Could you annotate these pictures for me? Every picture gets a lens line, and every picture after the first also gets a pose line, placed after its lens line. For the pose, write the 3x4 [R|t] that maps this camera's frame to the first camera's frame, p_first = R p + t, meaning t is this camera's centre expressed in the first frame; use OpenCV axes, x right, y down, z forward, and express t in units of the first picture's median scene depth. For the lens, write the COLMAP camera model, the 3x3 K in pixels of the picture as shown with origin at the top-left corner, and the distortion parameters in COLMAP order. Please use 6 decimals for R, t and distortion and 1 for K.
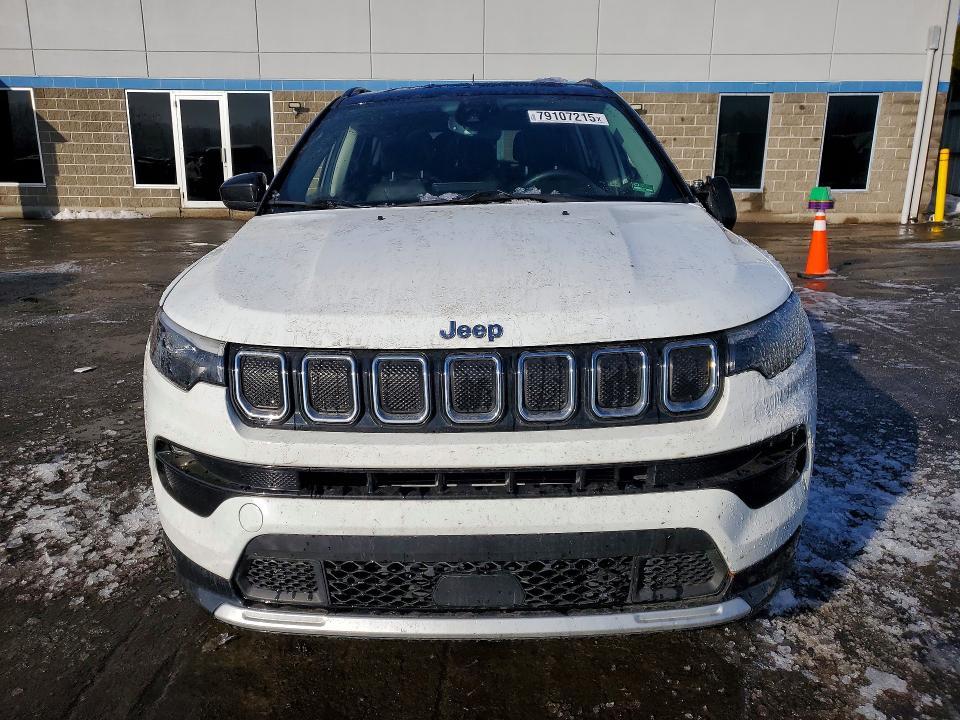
lens RADIAL K [[724.4, 0, 466.0], [0, 724.4, 357.0], [0, 0, 1]] dist [0.012078, 0.009391]
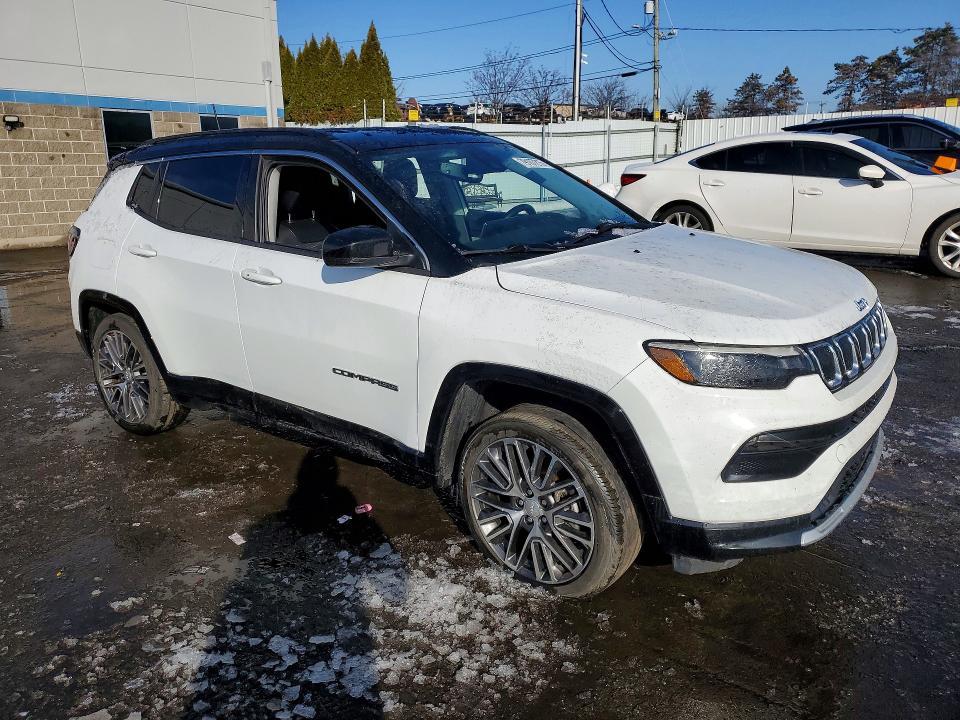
lens RADIAL K [[724.4, 0, 466.0], [0, 724.4, 357.0], [0, 0, 1]] dist [0.012078, 0.009391]
pose [[0.603315, -0.219068, 0.766825, -0.810400], [0.228930, 0.968637, 0.096607, -0.125335], [-0.763939, 0.117265, 0.634545, 0.276034]]
